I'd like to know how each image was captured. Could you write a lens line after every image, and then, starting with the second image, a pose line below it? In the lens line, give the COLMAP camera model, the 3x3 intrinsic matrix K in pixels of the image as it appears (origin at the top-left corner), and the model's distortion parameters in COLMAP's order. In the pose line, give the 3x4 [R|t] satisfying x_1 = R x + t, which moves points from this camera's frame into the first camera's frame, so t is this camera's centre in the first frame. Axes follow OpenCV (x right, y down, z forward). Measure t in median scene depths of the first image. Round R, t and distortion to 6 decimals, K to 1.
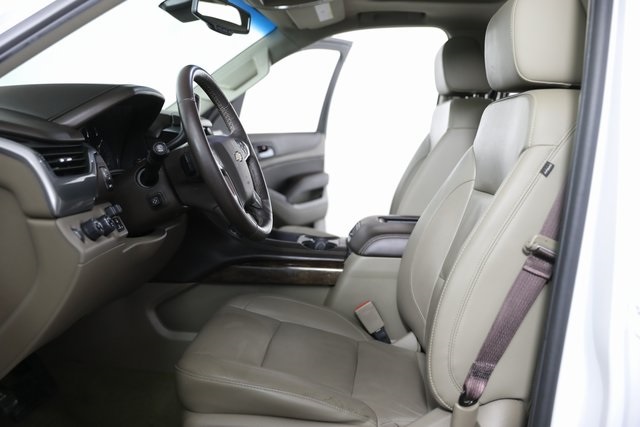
lens RADIAL K [[671.1, 0, 318.7], [0, 671.1, 215.3], [0, 0, 1]] dist [-0.022185, 0.000000]
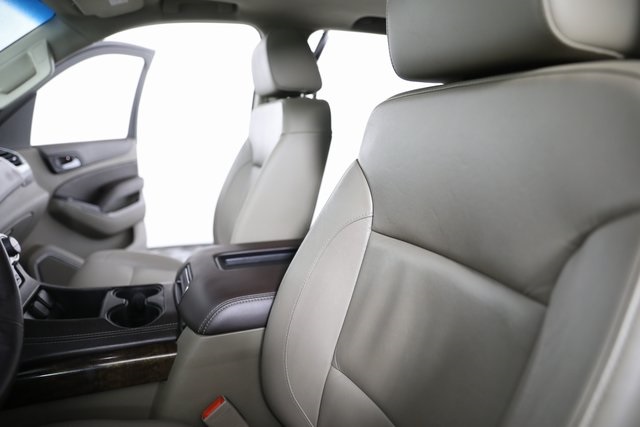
lens RADIAL K [[434.3, 0, 320.3], [0, 434.3, 216.0], [0, 0, 1]] dist [-0.099636, 0.067162]
pose [[0.920154, -0.102742, 0.377838, 0.012566], [0.074037, 0.993207, 0.089772, -0.047470], [-0.384494, -0.054630, 0.921509, 0.313691]]
